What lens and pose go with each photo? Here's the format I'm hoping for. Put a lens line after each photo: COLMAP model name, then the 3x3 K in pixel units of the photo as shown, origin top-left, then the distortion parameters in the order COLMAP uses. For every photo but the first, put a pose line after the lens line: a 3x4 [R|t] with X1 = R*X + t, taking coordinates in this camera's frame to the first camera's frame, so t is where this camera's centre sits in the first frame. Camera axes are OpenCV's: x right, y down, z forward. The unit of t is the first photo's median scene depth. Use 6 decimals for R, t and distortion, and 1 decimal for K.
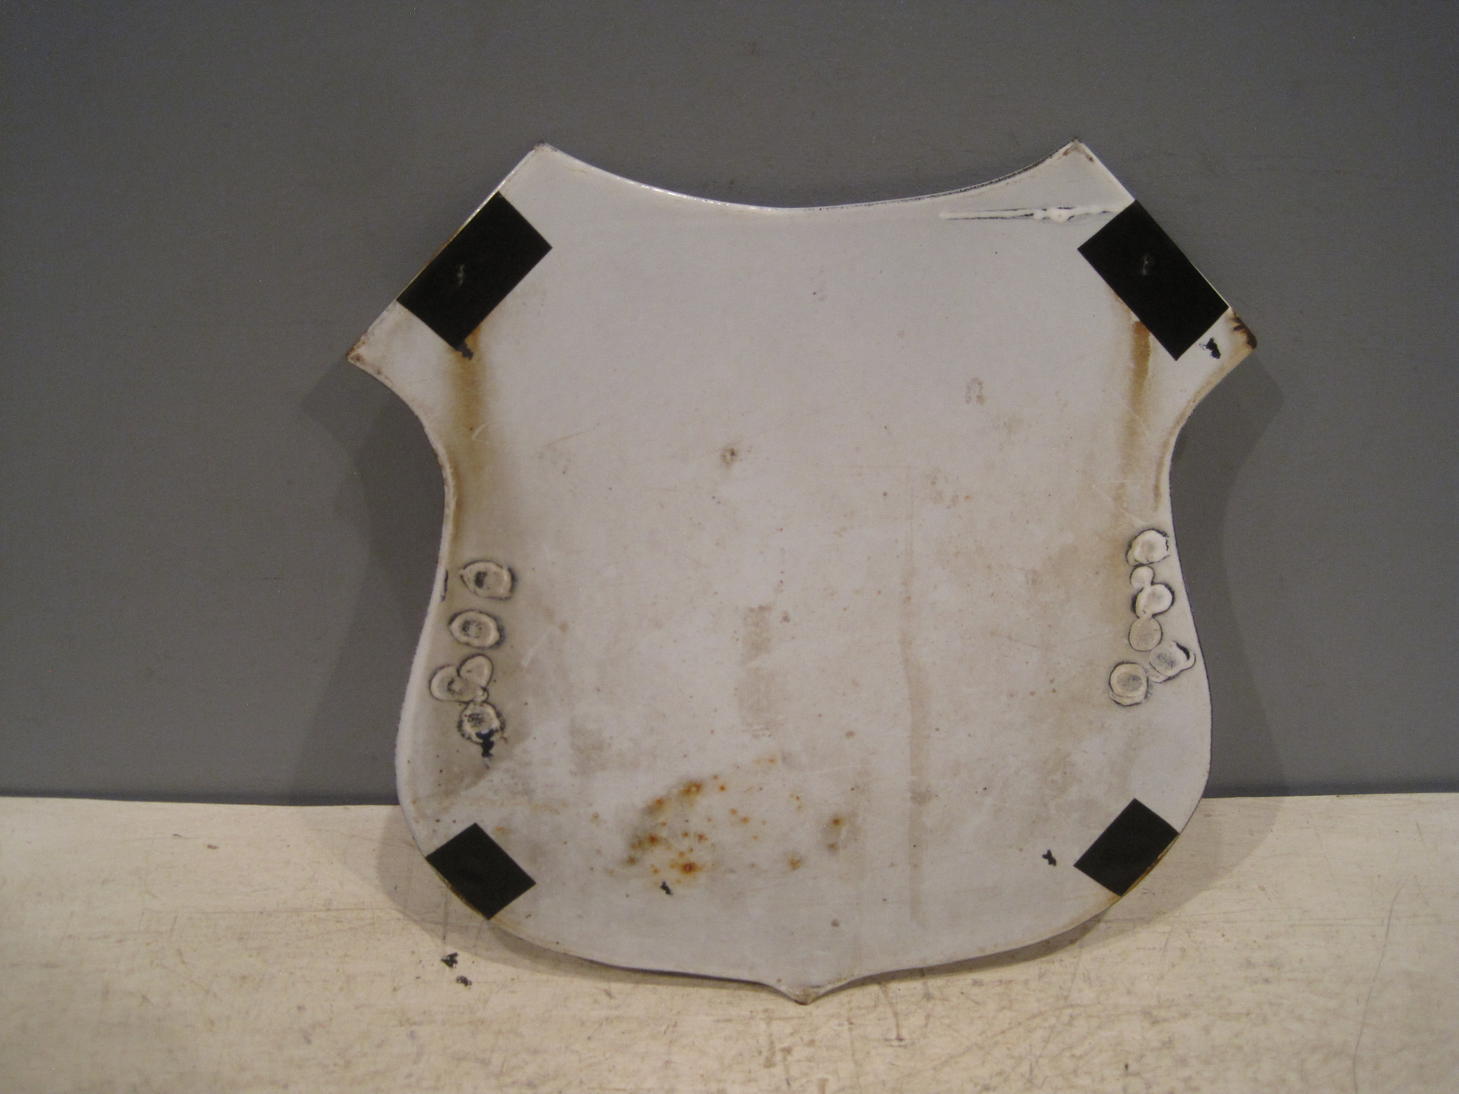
lens RADIAL K [[1473.2, 0, 732.1], [0, 1473.2, 544.9], [0, 0, 1]] dist [-0.128131, 0.000000]
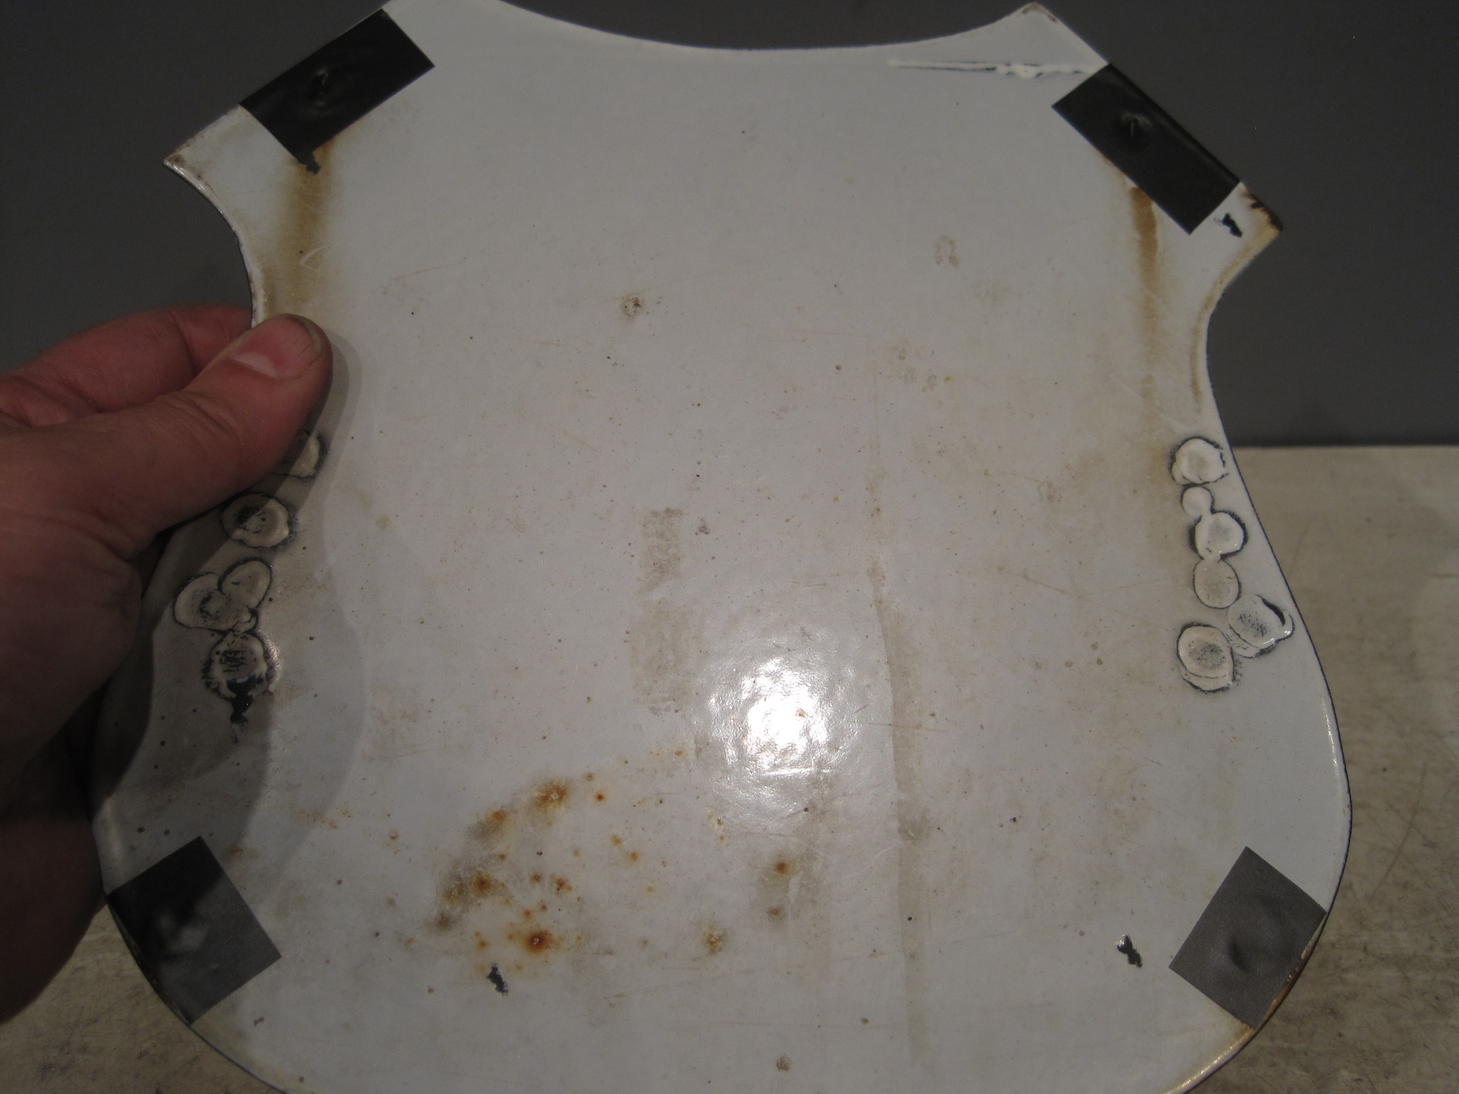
lens RADIAL K [[1473.2, 0, 733.4], [0, 1473.2, 547.3], [0, 0, 1]] dist [-0.128131, 0.000000]
pose [[0.999197, 0.027447, 0.029200, 0.030004], [-0.004481, 0.800596, -0.599188, 0.467218], [-0.039824, 0.598575, 0.800076, 0.438078]]
